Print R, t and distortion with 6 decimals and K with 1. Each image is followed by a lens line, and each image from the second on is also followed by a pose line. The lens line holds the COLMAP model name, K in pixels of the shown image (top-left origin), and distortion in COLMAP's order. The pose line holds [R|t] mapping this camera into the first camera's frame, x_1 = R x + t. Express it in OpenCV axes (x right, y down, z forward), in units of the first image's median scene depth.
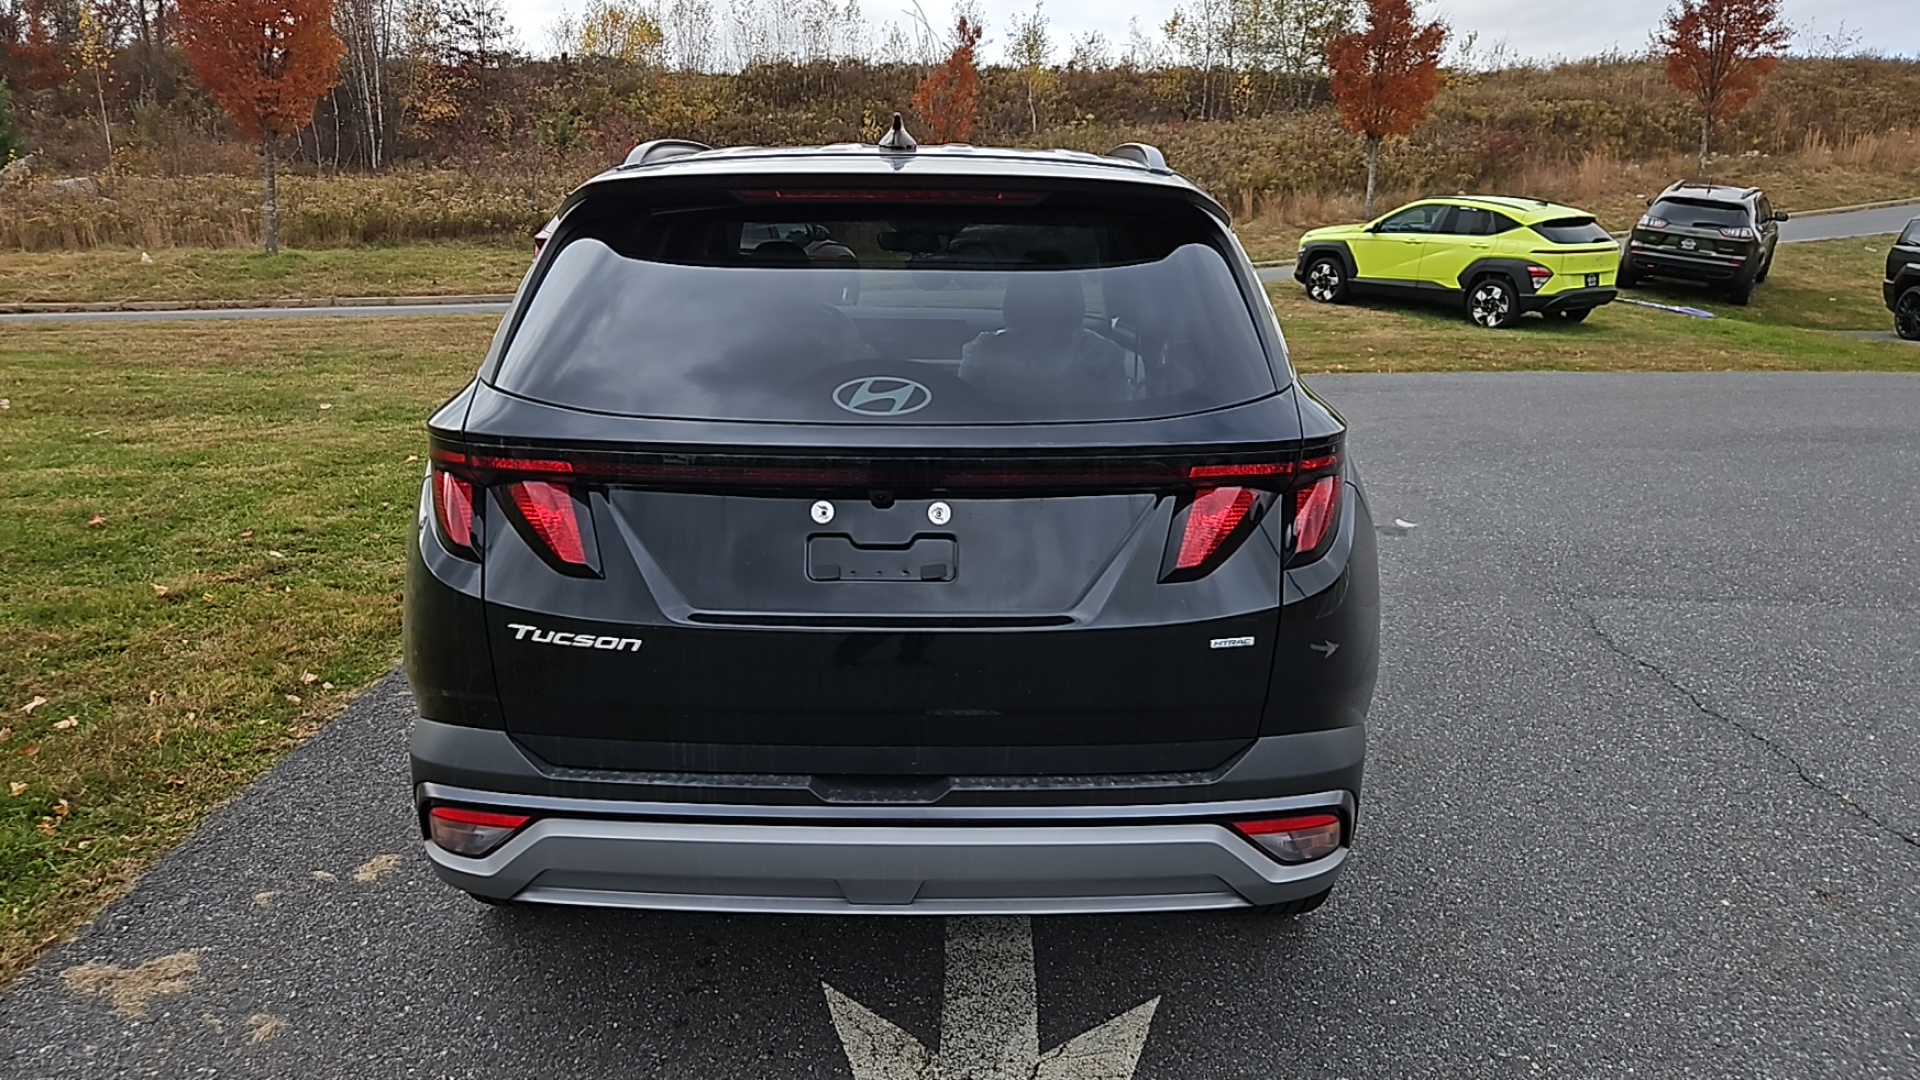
lens RADIAL K [[1434.1, 0, 943.5], [0, 1434.1, 549.3], [0, 0, 1]] dist [0.074545, -0.045093]
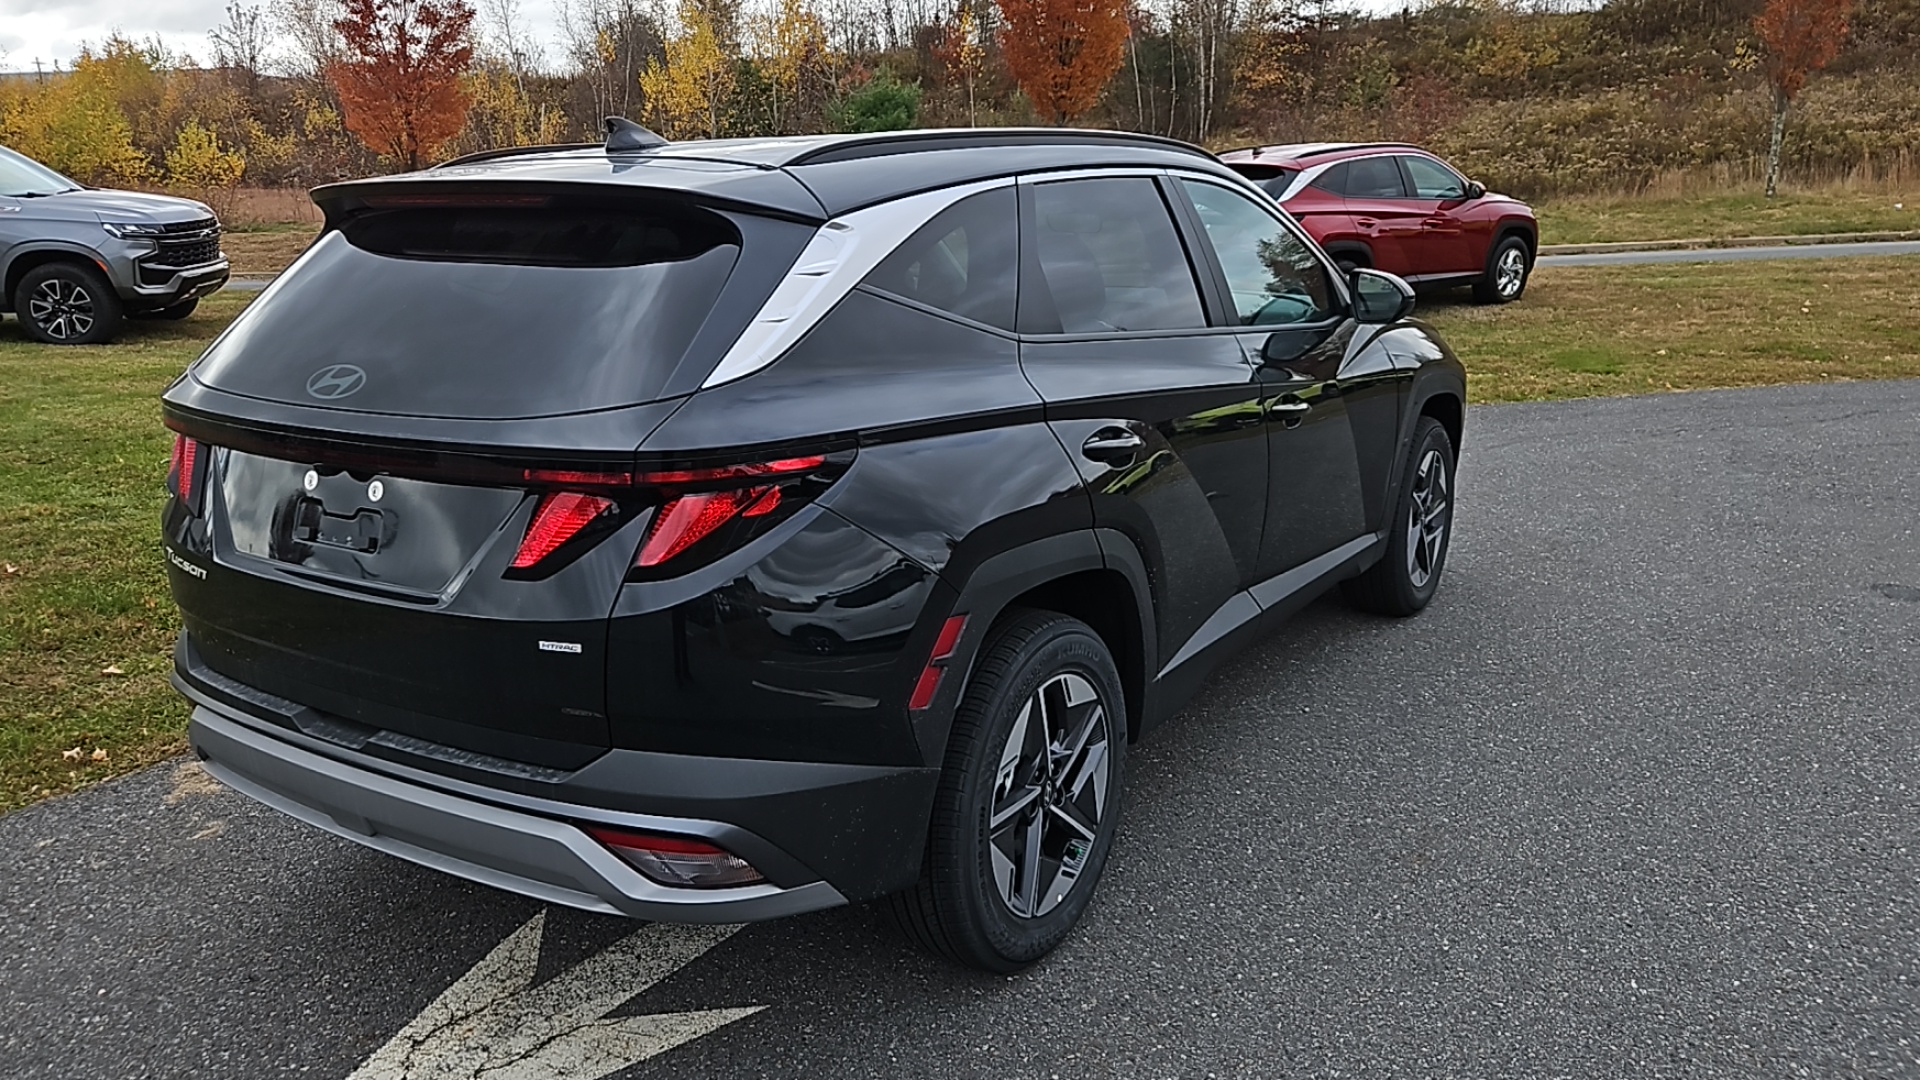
lens RADIAL K [[1434.1, 0, 943.1], [0, 1434.1, 531.1], [0, 0, 1]] dist [0.074545, -0.045093]
pose [[0.831172, 0.109797, -0.545066, 0.073369], [-0.101533, 0.993797, 0.045361, -0.006730], [0.546666, 0.017639, 0.837165, 0.023022]]
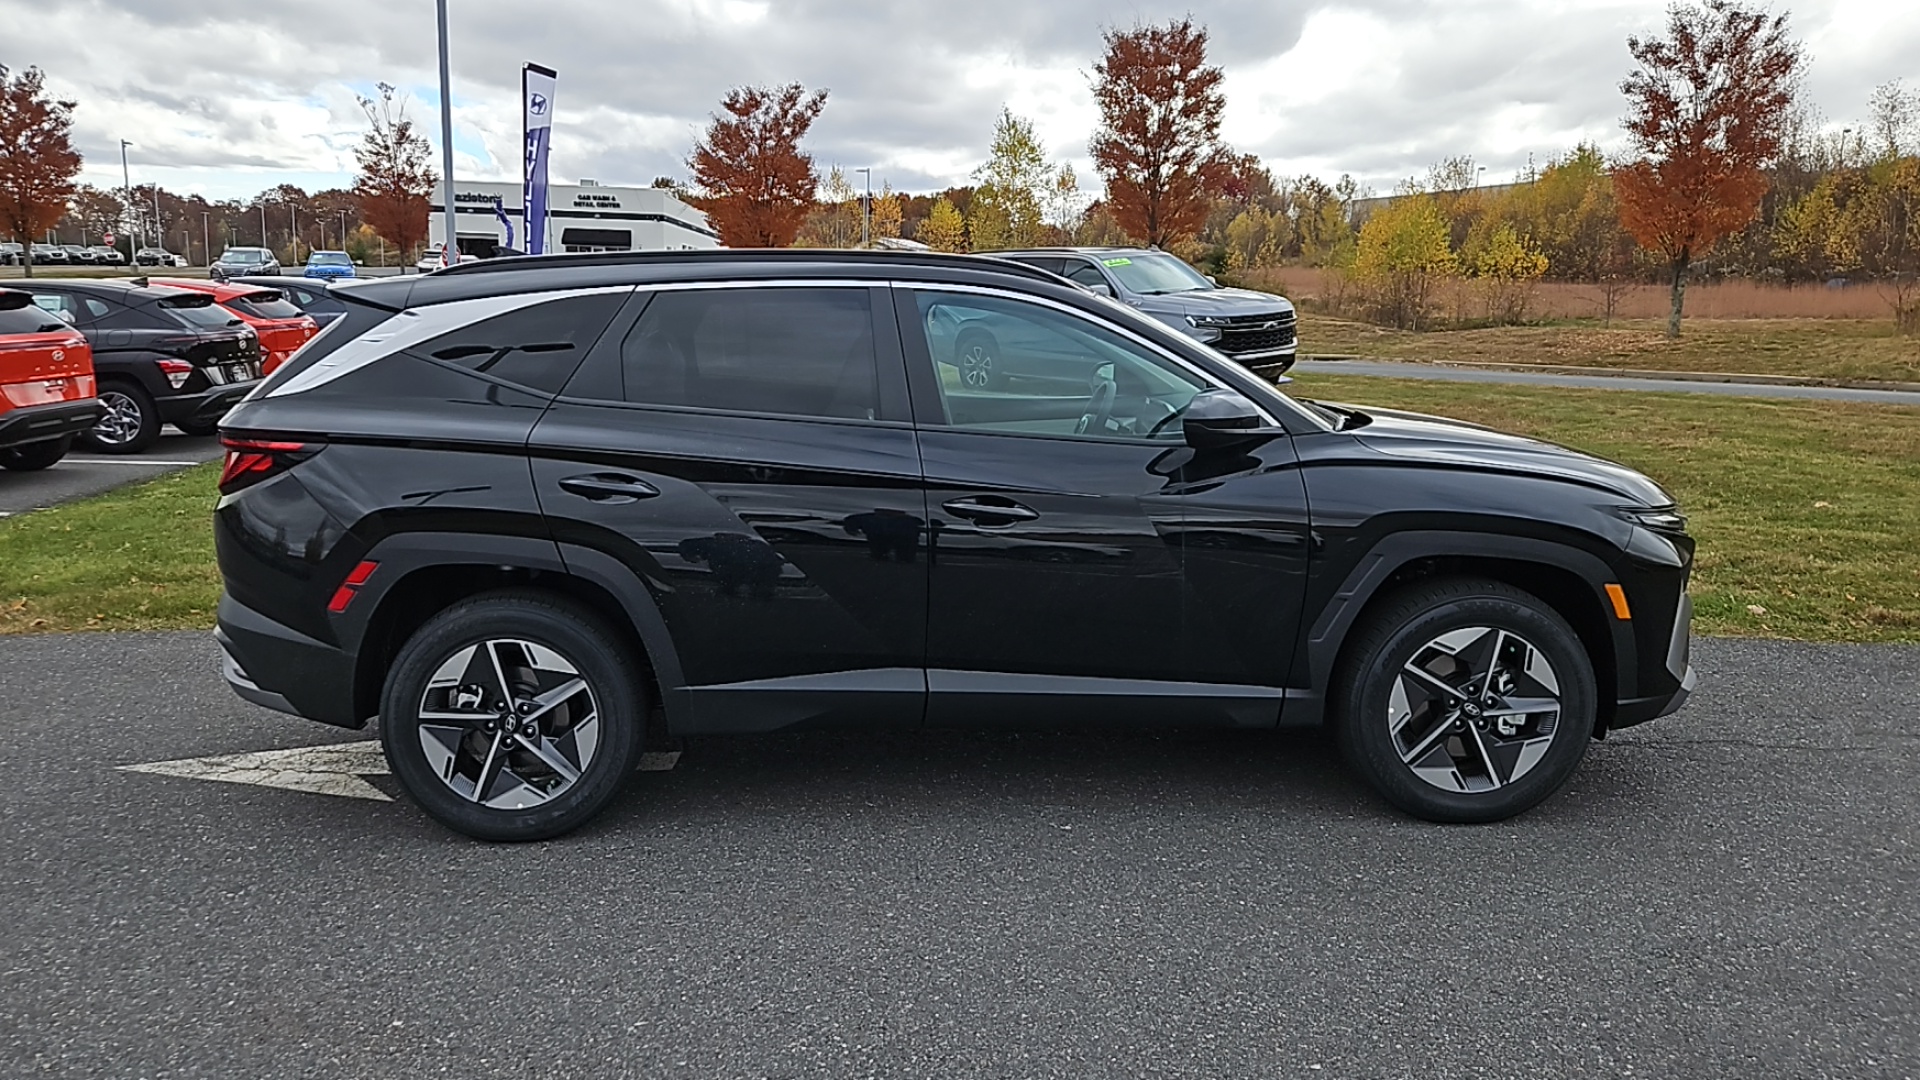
lens RADIAL K [[1434.1, 0, 955.2], [0, 1434.1, 548.1], [0, 0, 1]] dist [0.074545, -0.045093]
pose [[0.017513, 0.167393, -0.985735, 0.166444], [-0.218954, 0.962598, 0.159574, -0.033966], [0.975578, 0.213036, 0.053510, 0.147289]]
